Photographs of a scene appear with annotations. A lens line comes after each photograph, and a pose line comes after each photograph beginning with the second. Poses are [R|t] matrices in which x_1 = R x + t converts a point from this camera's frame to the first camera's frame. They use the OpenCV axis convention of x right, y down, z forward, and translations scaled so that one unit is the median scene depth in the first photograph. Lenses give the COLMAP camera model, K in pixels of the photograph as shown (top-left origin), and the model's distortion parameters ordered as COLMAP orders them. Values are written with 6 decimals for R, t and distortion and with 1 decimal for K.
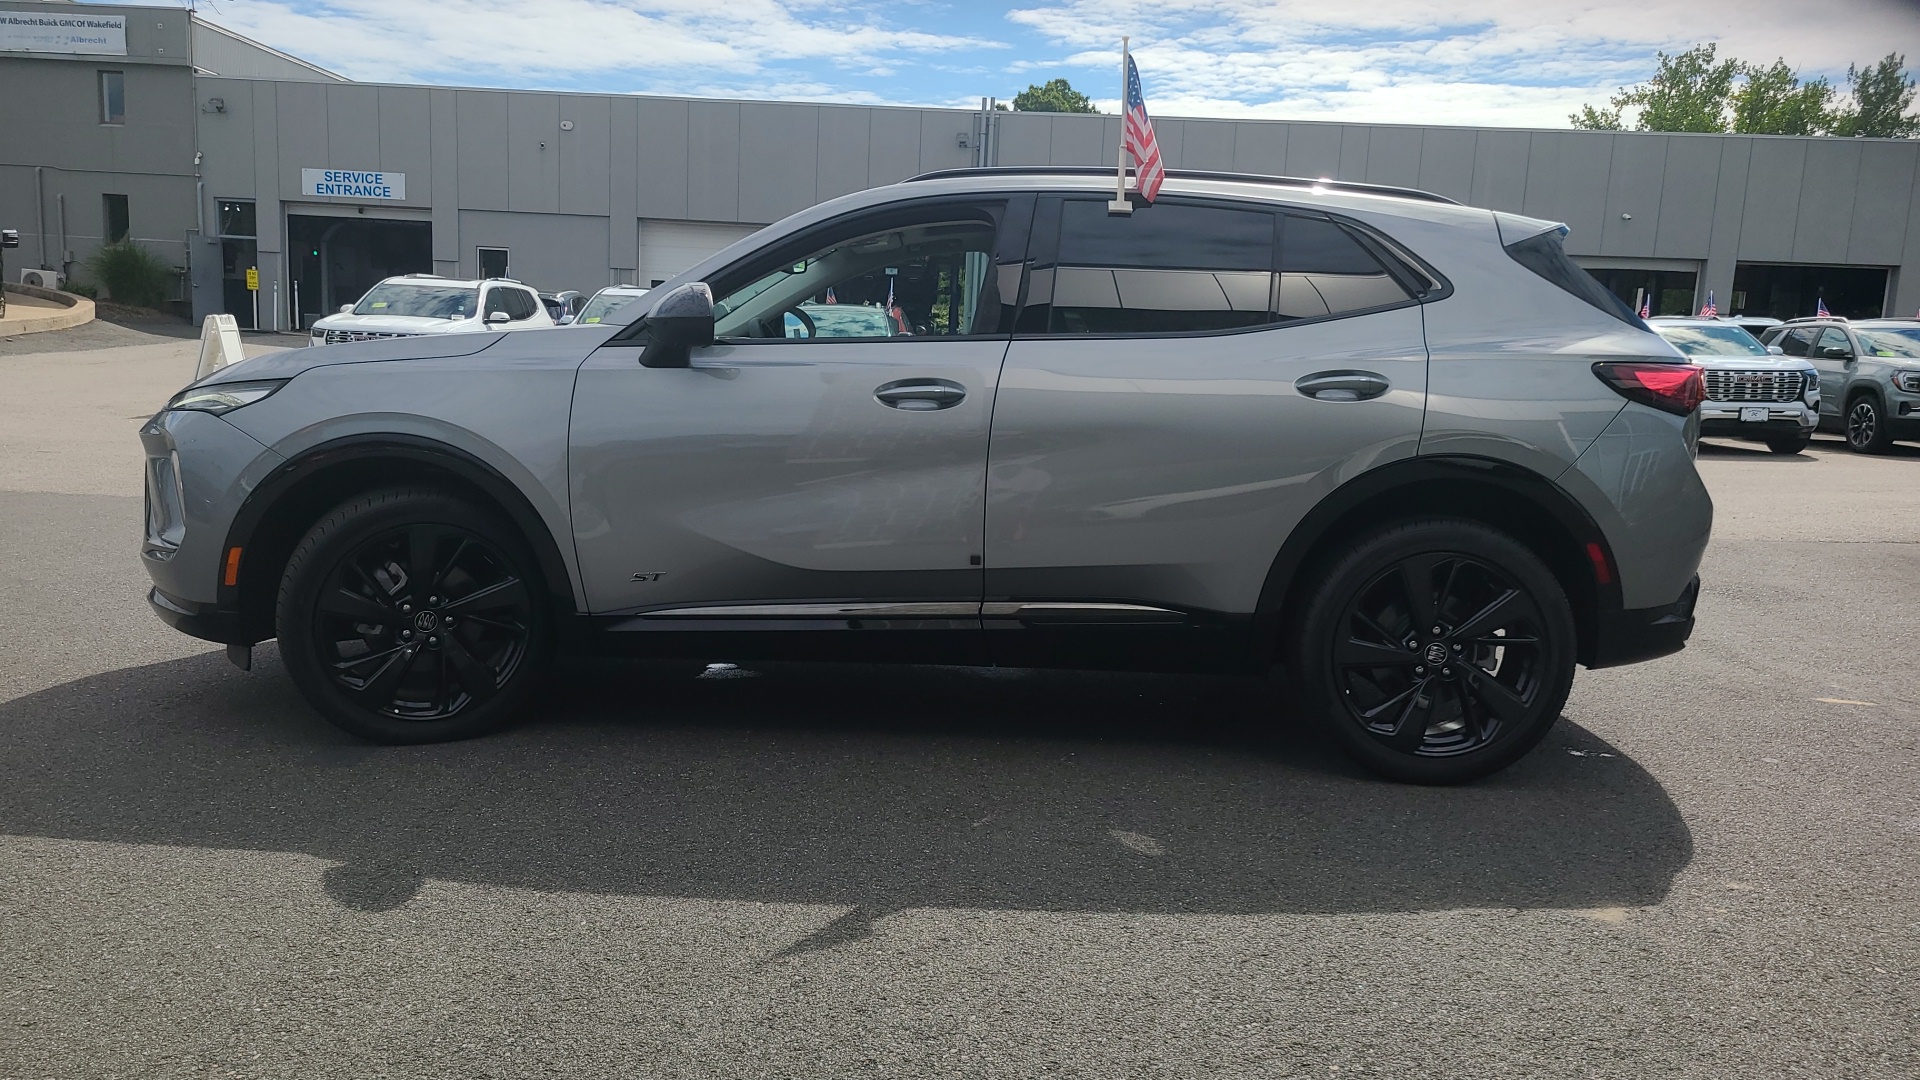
lens RADIAL K [[1448.2, 0, 945.1], [0, 1448.2, 536.7], [0, 0, 1]] dist [0.097547, -0.068814]
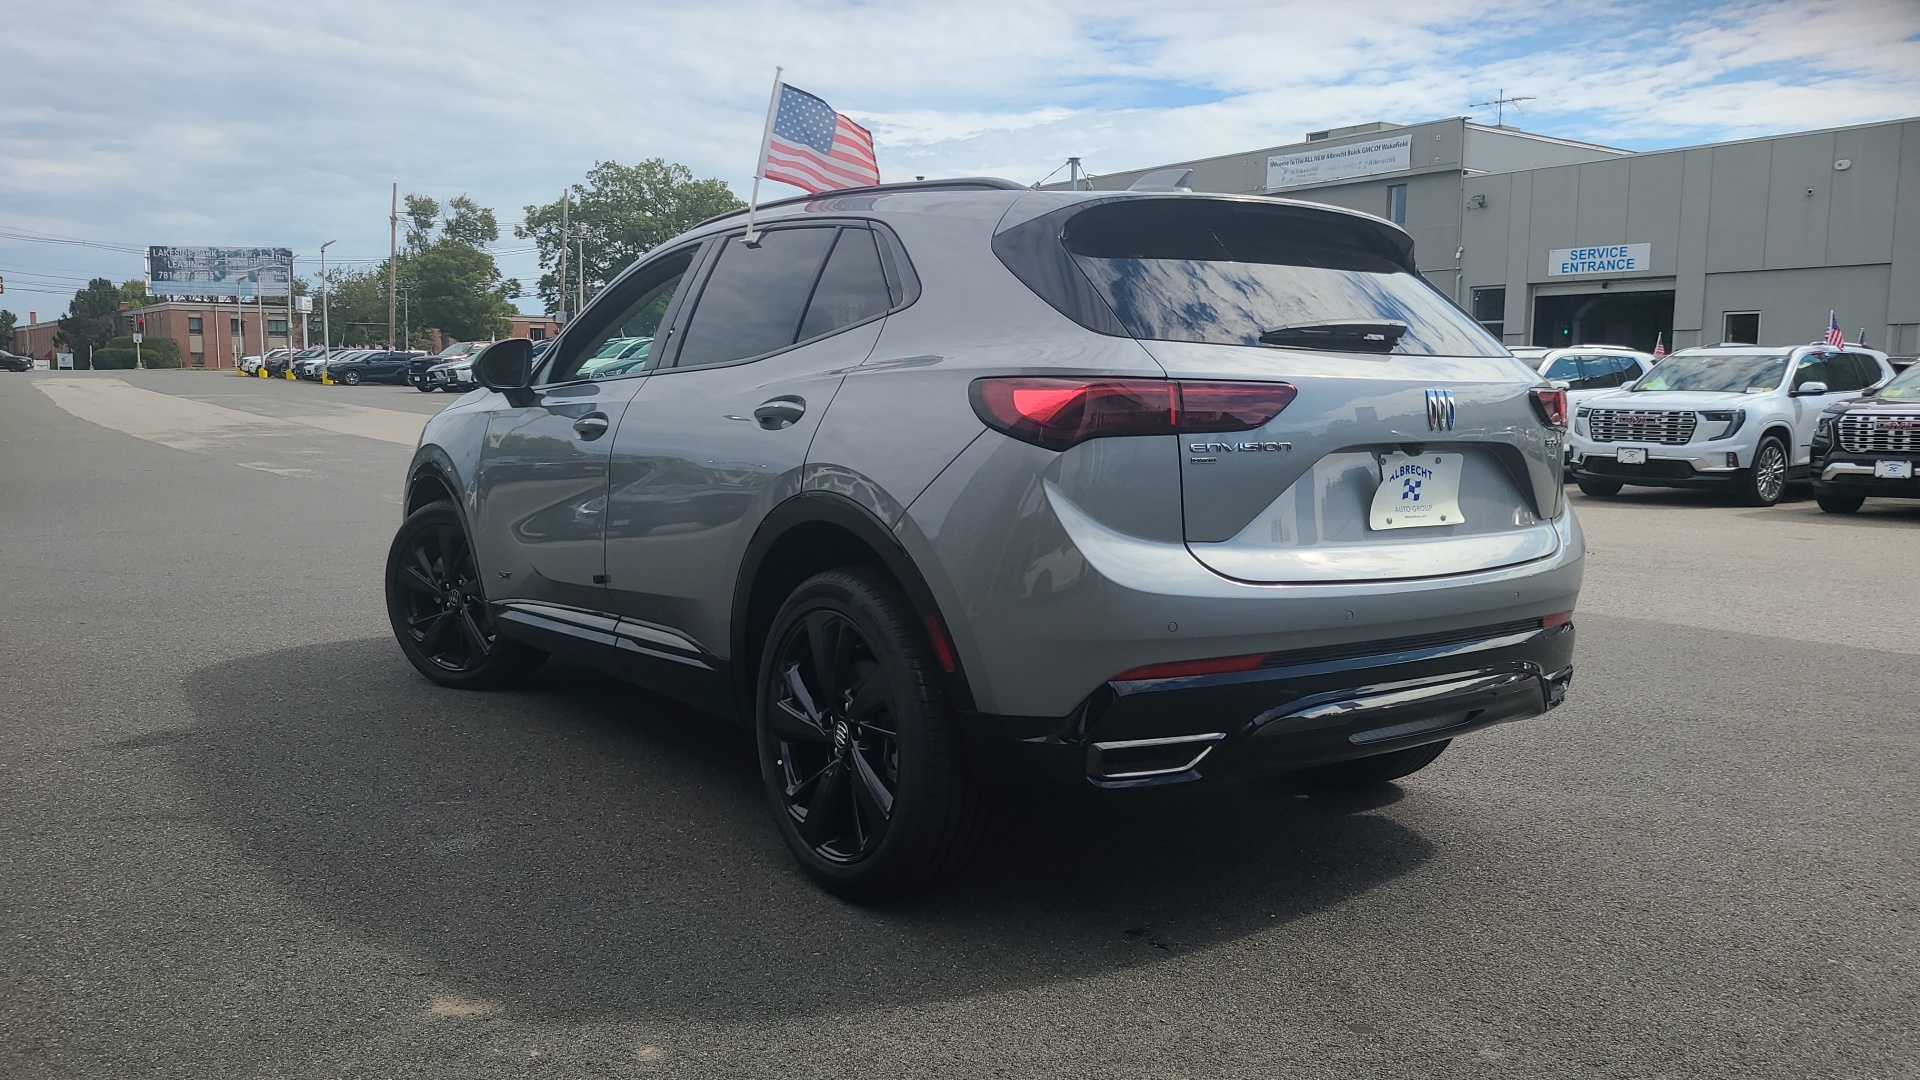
lens RADIAL K [[1448.2, 0, 945.1], [0, 1448.2, 536.7], [0, 0, 1]] dist [0.097547, -0.068814]
pose [[0.609658, 0.054886, -0.790762, 0.127636], [-0.098800, 0.995082, -0.007105, -0.004101], [0.786483, 0.082459, 0.612082, 0.066585]]
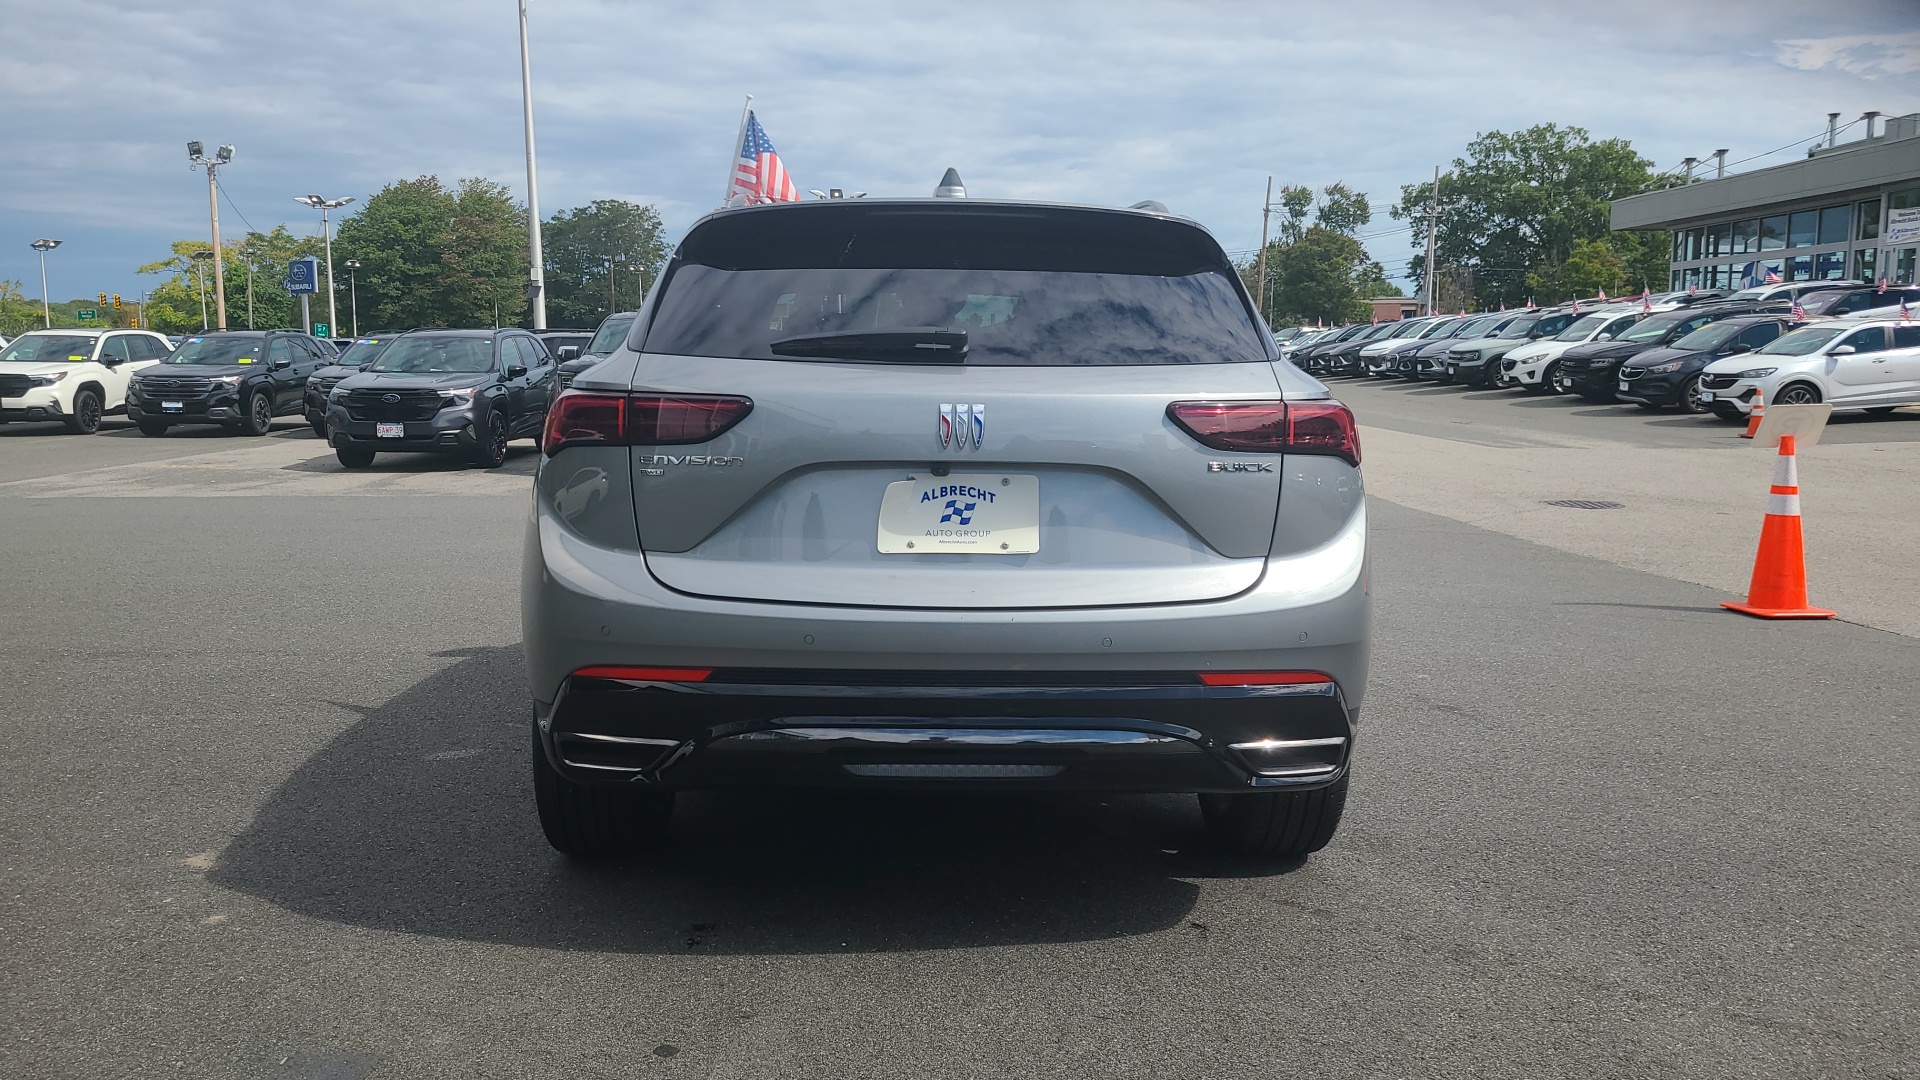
lens RADIAL K [[1468.0, 0, 934.5], [0, 1468.0, 506.6], [0, 0, 1]] dist [0.049653, -0.001499]
pose [[0.039585, 0.066350, -0.997011, 0.159505], [-0.140949, 0.988187, 0.060167, -0.016718], [0.989225, 0.138146, 0.048470, 0.145644]]
